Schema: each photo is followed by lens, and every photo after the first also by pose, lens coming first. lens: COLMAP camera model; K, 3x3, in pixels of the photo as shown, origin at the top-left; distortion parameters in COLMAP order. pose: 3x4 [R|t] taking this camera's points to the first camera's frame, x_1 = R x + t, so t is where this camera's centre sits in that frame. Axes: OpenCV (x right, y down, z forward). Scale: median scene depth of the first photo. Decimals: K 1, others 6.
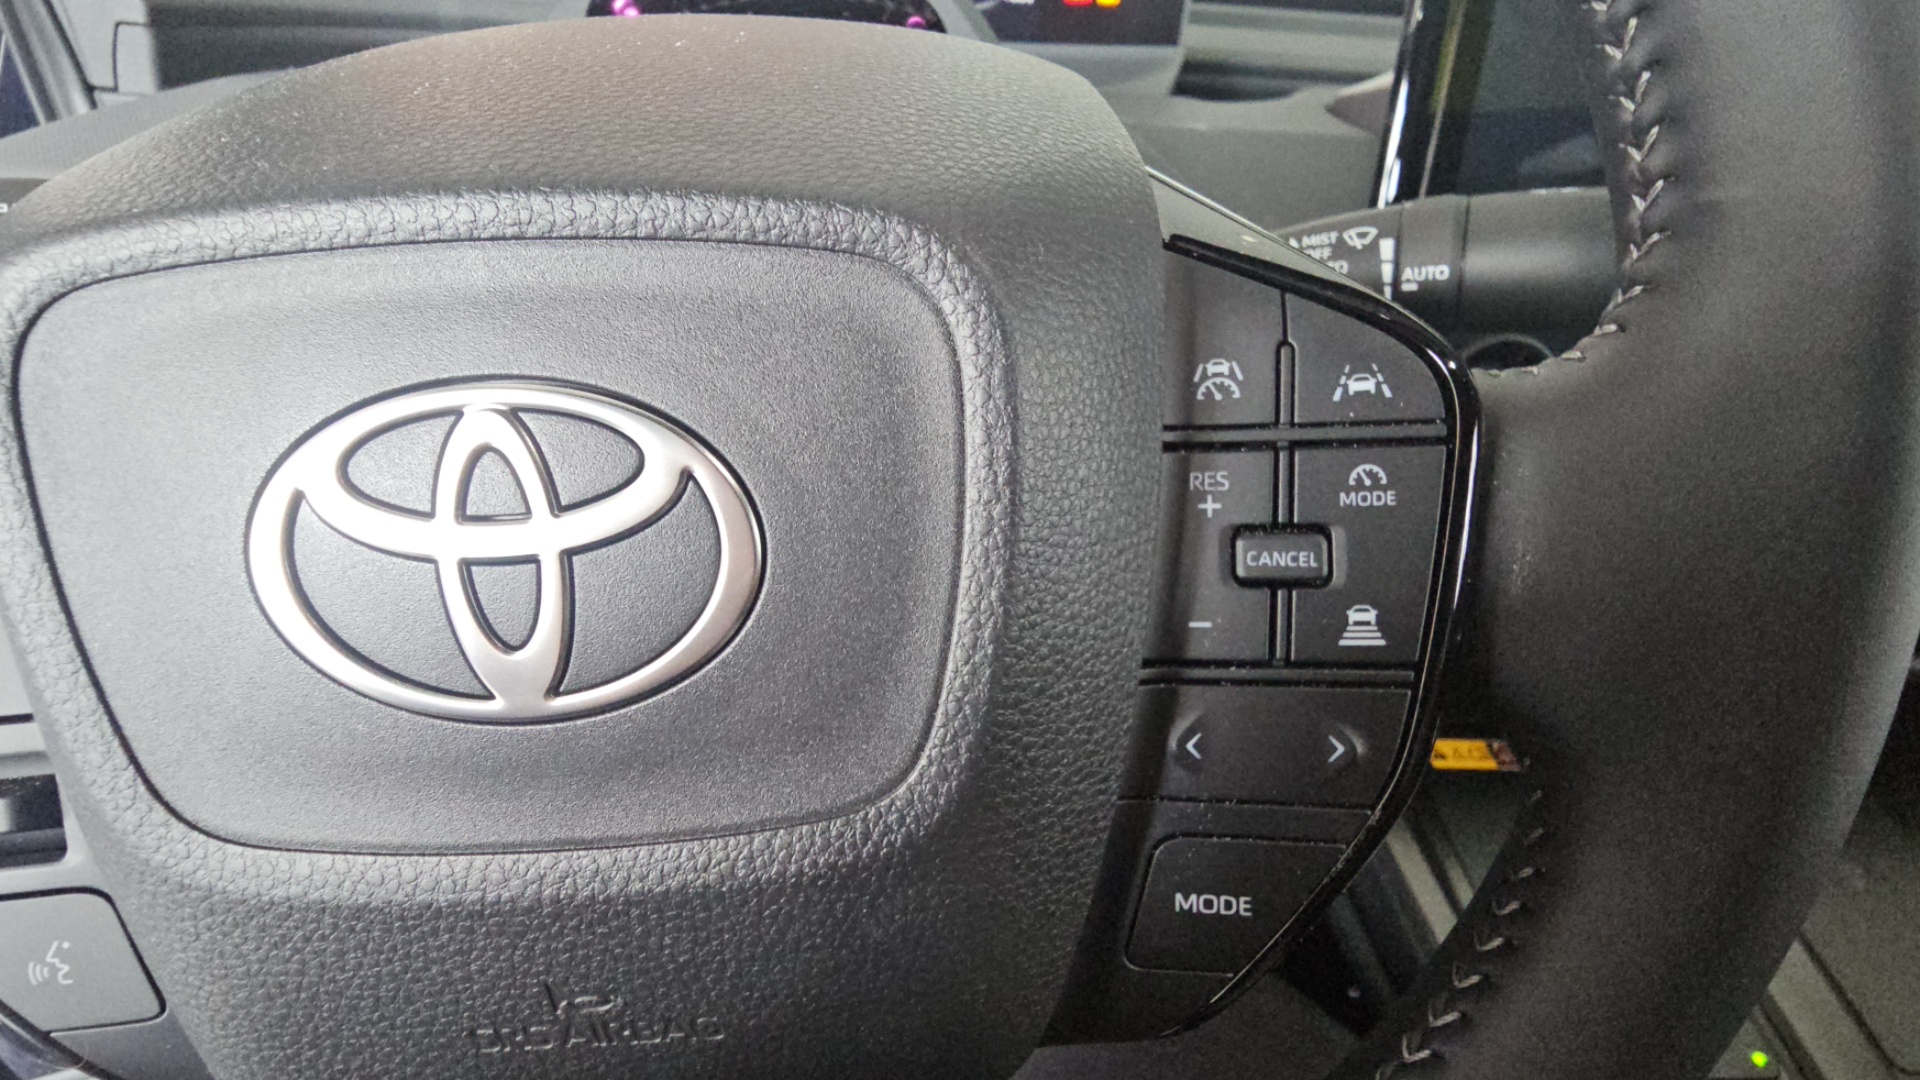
lens RADIAL K [[842.5, 0, 985.8], [0, 842.5, 538.1], [0, 0, 1]] dist [0.025068, -0.018393]
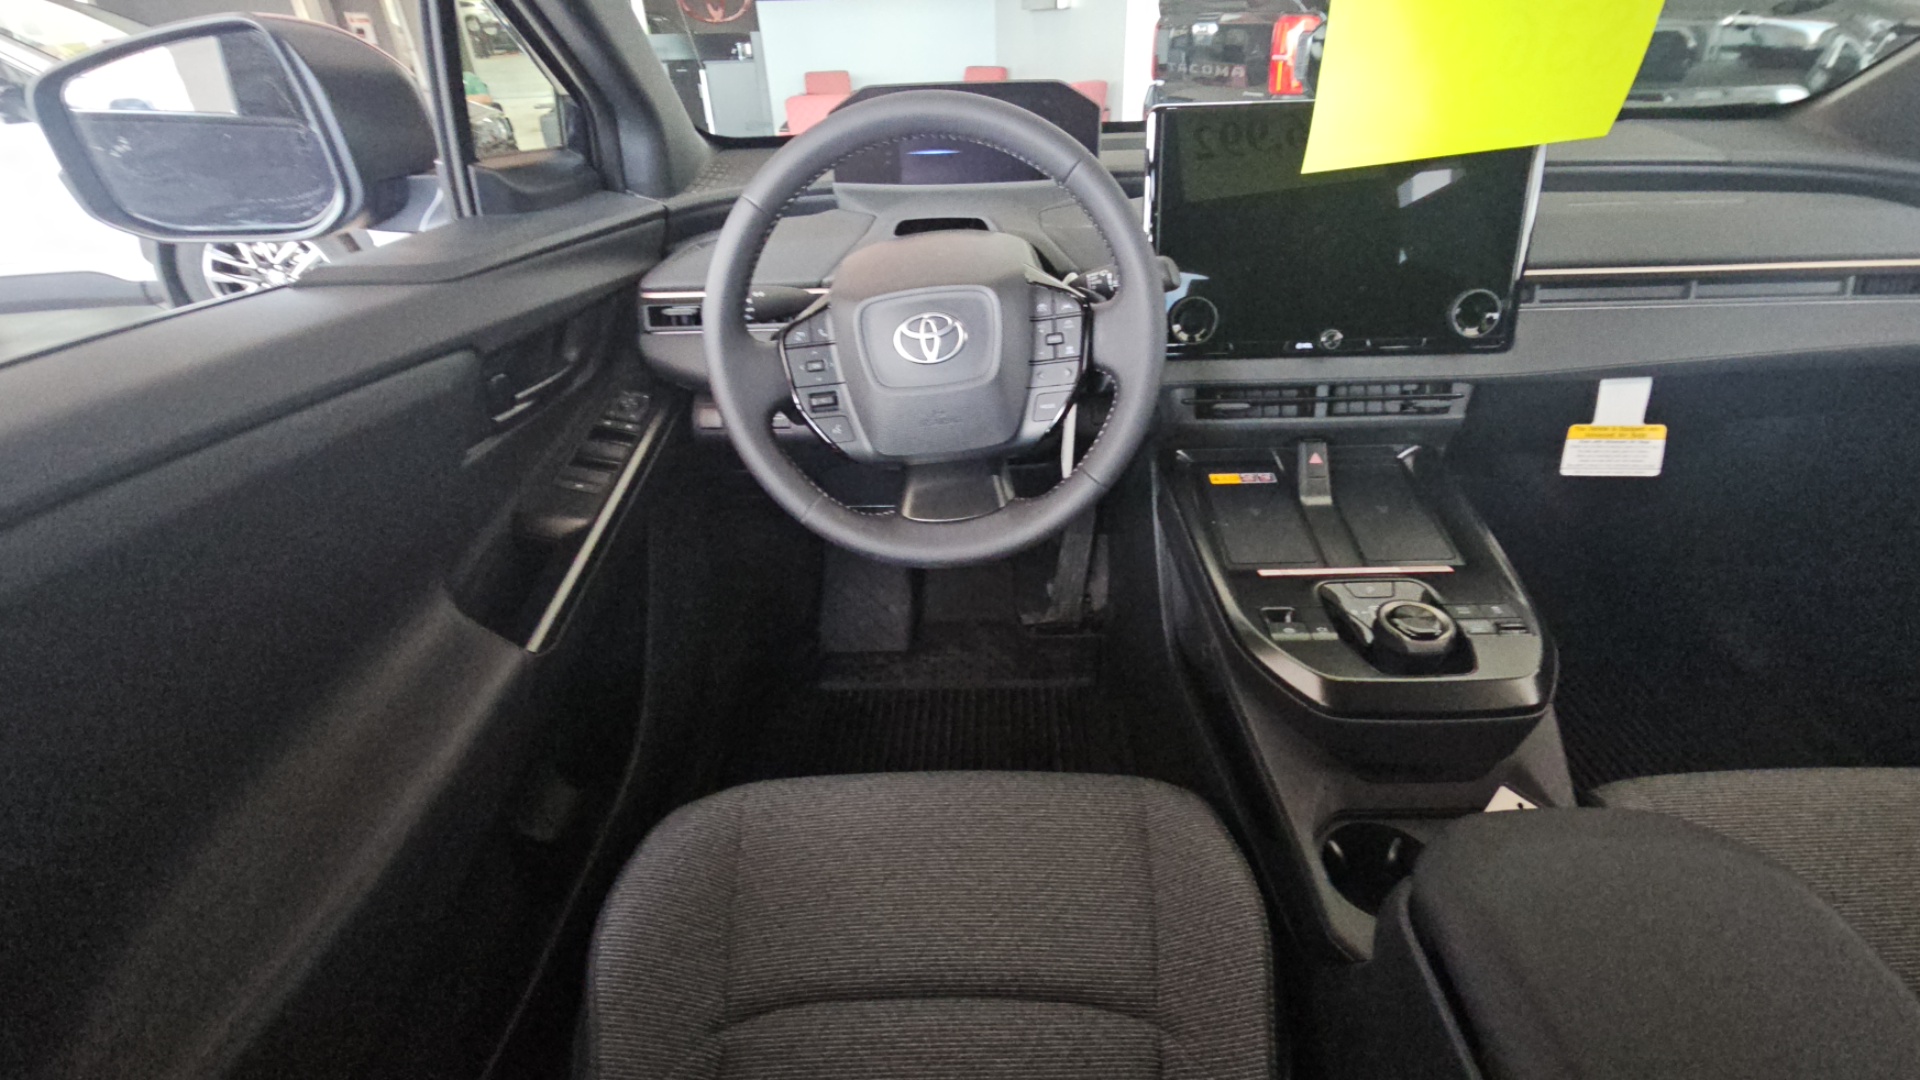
lens RADIAL K [[860.0, 0, 980.4], [0, 860.0, 541.5], [0, 0, 1]] dist [0.002709, 0.000447]
pose [[0.994726, -0.060233, -0.083014, 0.249113], [0.059344, 0.998151, -0.013132, 1.363984], [0.083651, 0.008137, 0.996462, -4.551472]]
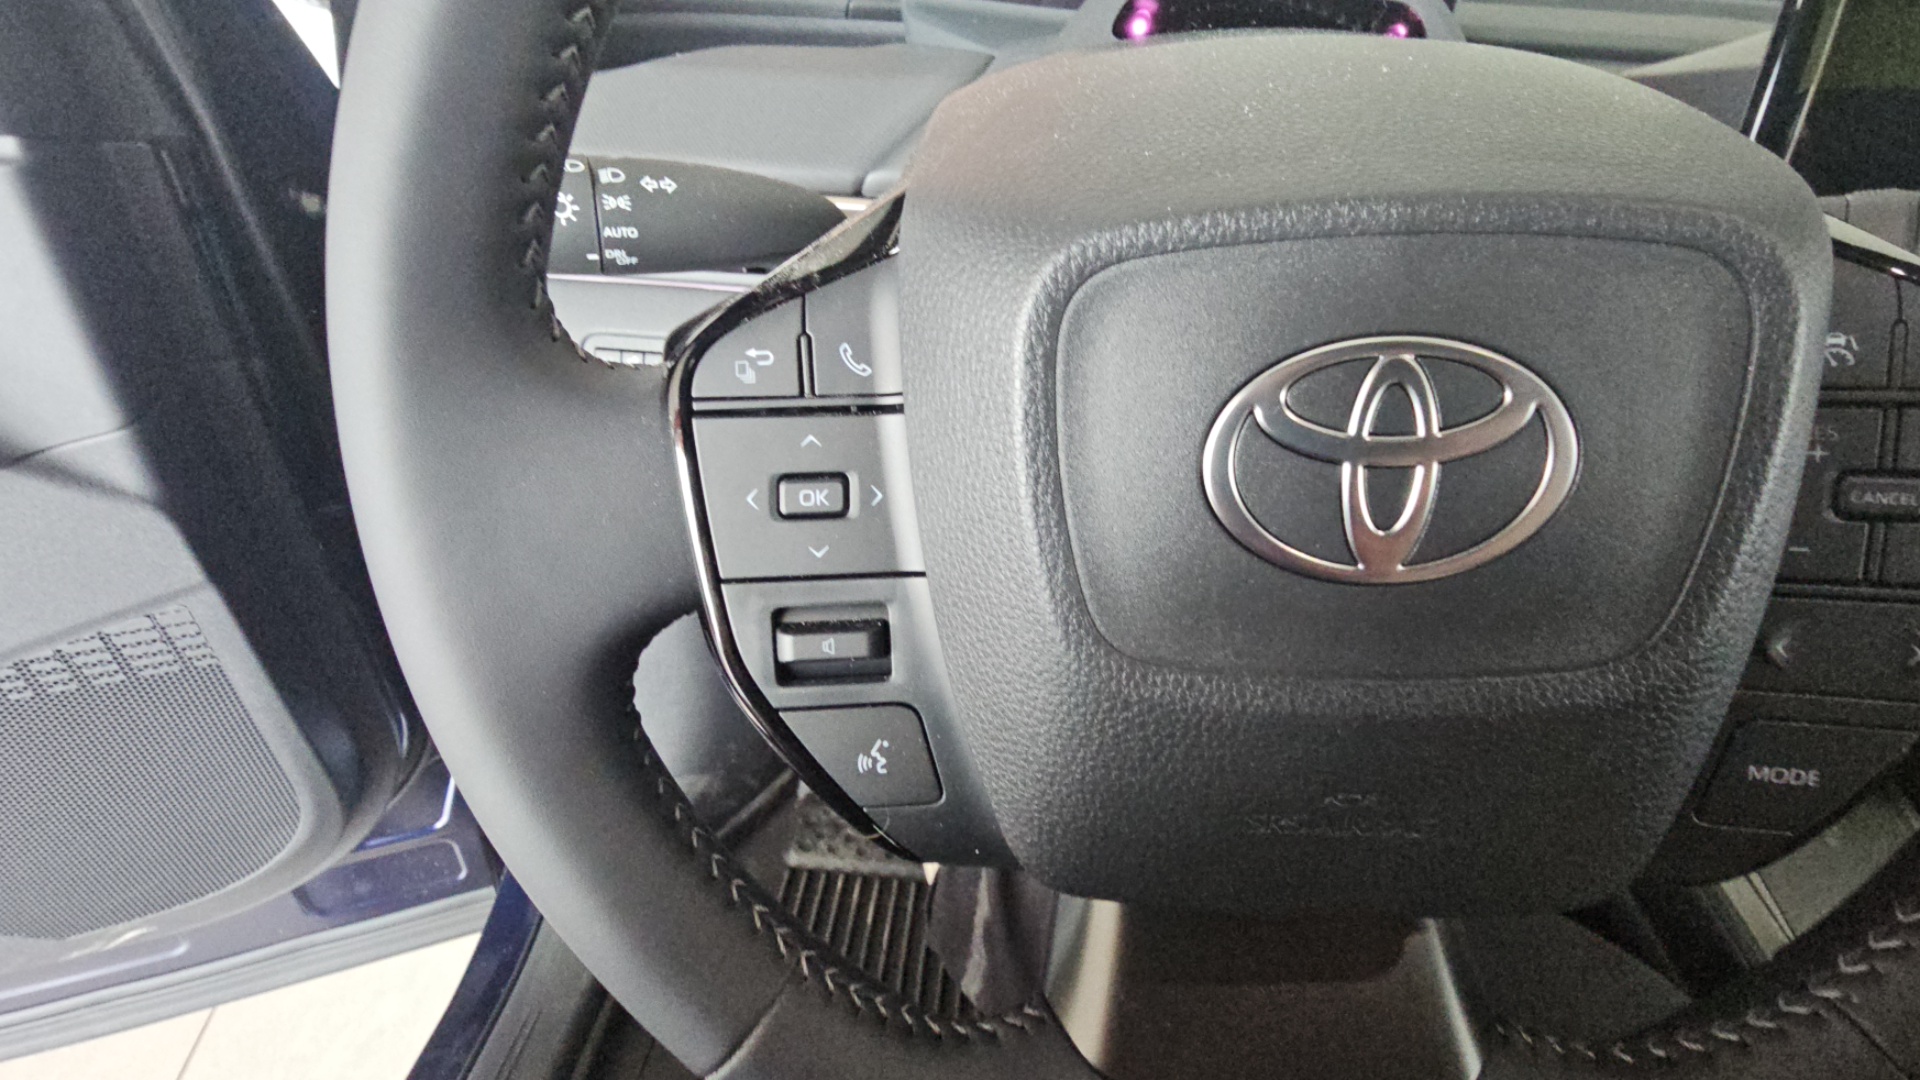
lens RADIAL K [[860.0, 0, 980.4], [0, 860.0, 541.5], [0, 0, 1]] dist [0.002709, 0.000447]
pose [[0.994666, 0.046310, -0.092165, -0.828117], [-0.043221, 0.998444, 0.035236, 0.099418], [0.093654, -0.031065, 0.995120, -0.368644]]
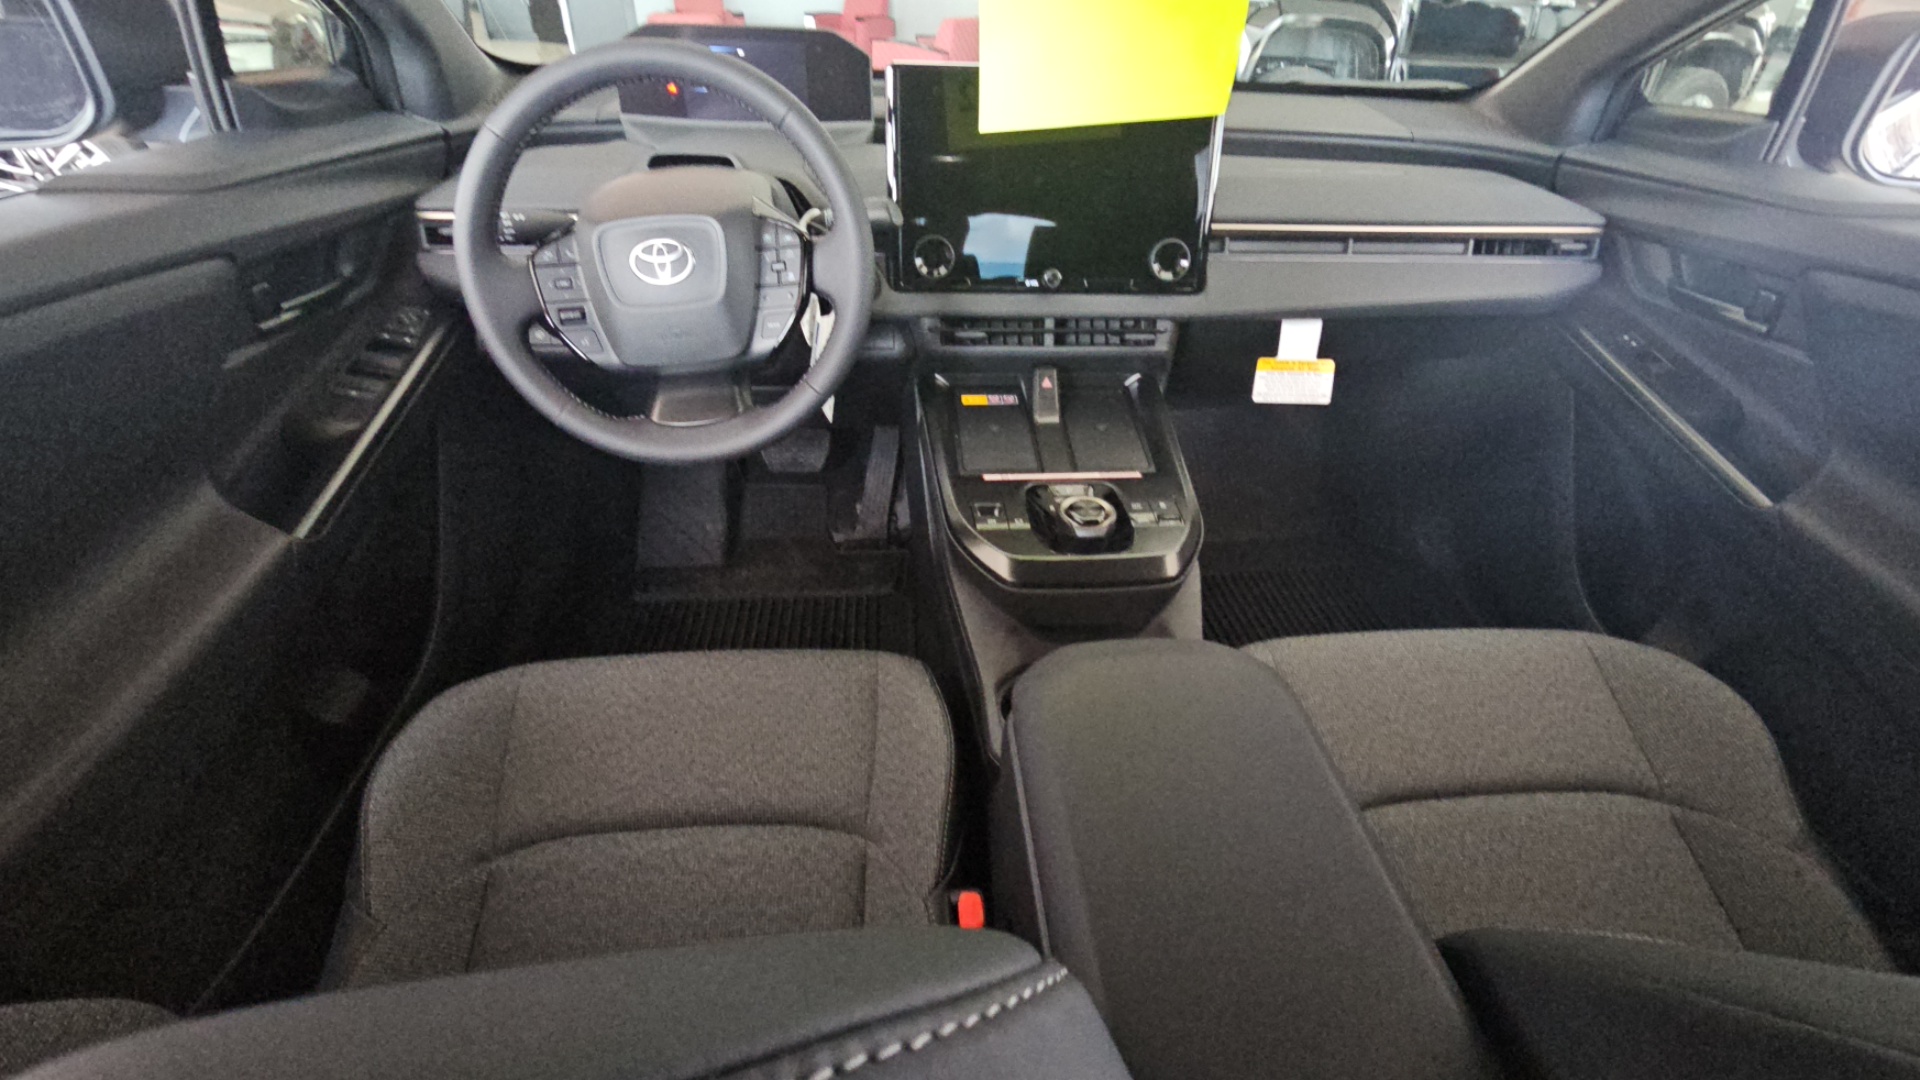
lens RADIAL K [[861.5, 0, 977.7], [0, 861.5, 538.4], [0, 0, 1]] dist [0.010981, -0.010530]
pose [[0.997659, -0.059242, 0.034166, 1.484078], [0.057423, 0.996996, 0.051977, 1.791103], [-0.037142, -0.049894, 0.998064, -5.583193]]
